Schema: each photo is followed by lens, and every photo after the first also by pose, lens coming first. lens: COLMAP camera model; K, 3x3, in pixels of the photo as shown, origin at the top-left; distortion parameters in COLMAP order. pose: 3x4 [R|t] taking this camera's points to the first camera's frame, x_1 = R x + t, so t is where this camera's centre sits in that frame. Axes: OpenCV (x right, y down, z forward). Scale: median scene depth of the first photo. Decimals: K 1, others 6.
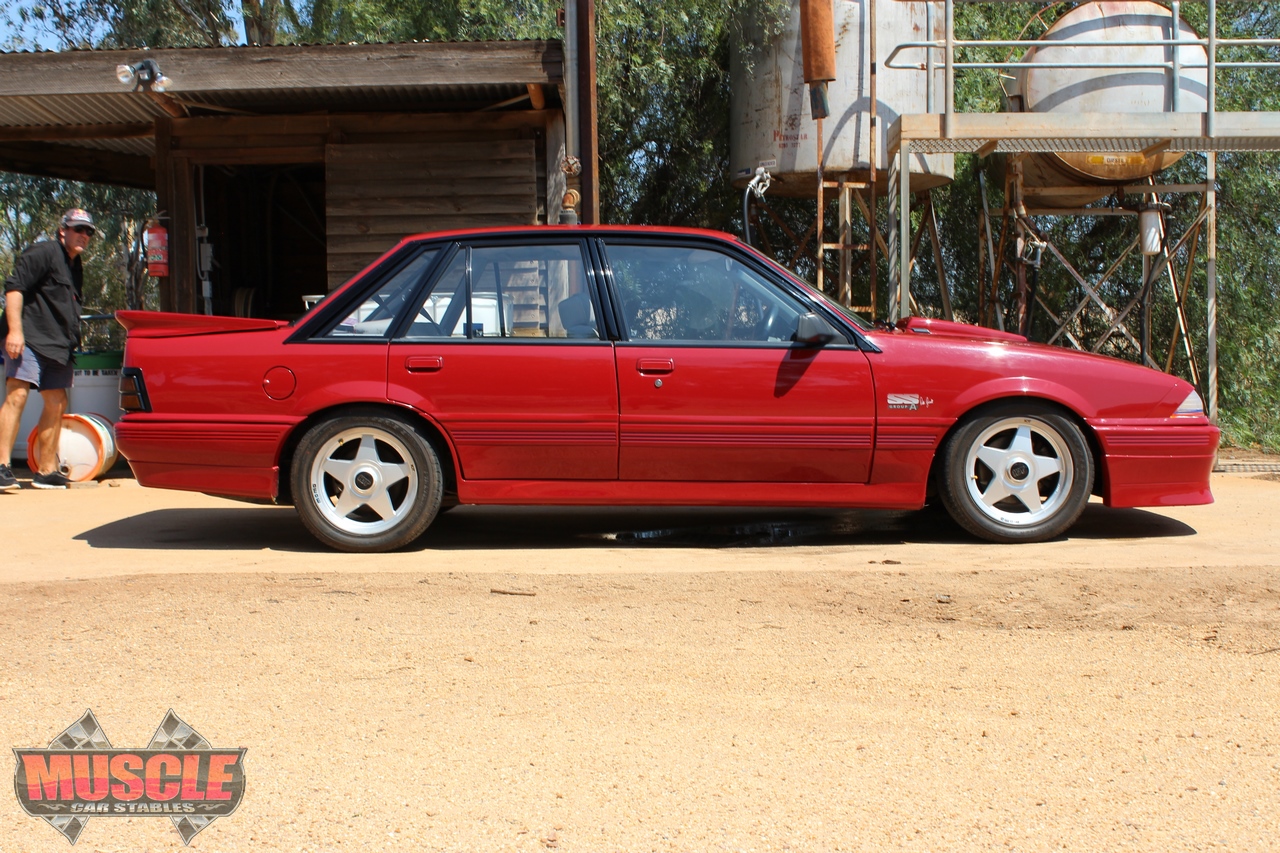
lens RADIAL K [[1638.5, 0, 639.1], [0, 1638.5, 428.2], [0, 0, 1]] dist [-0.040709, 0.000000]
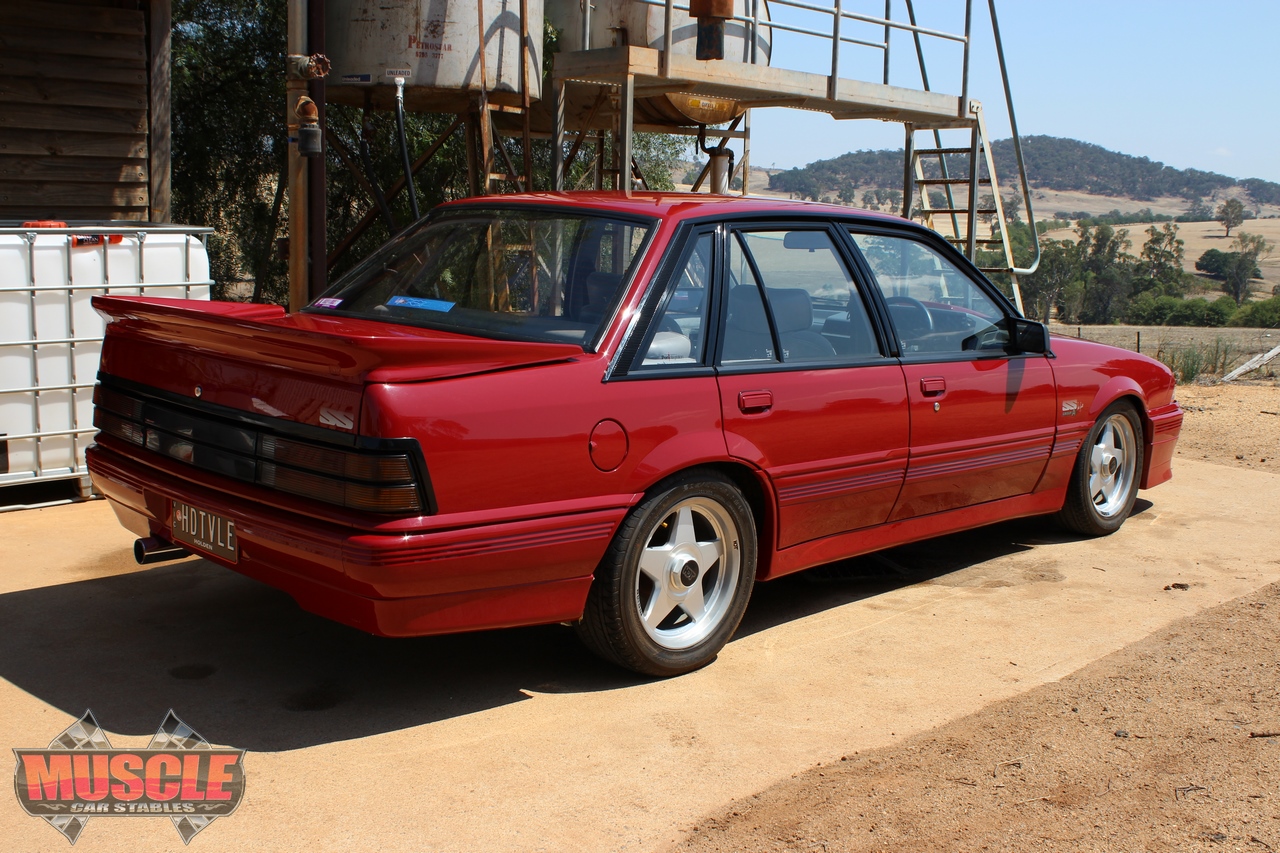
lens RADIAL K [[1414.4, 0, 639.7], [0, 1414.4, 425.3], [0, 0, 1]] dist [-0.051055, 0.000000]
pose [[0.697778, -0.079782, 0.711857, -0.385140], [-0.005258, 0.993181, 0.116466, -0.064116], [-0.716294, -0.085010, 0.692600, 0.378521]]
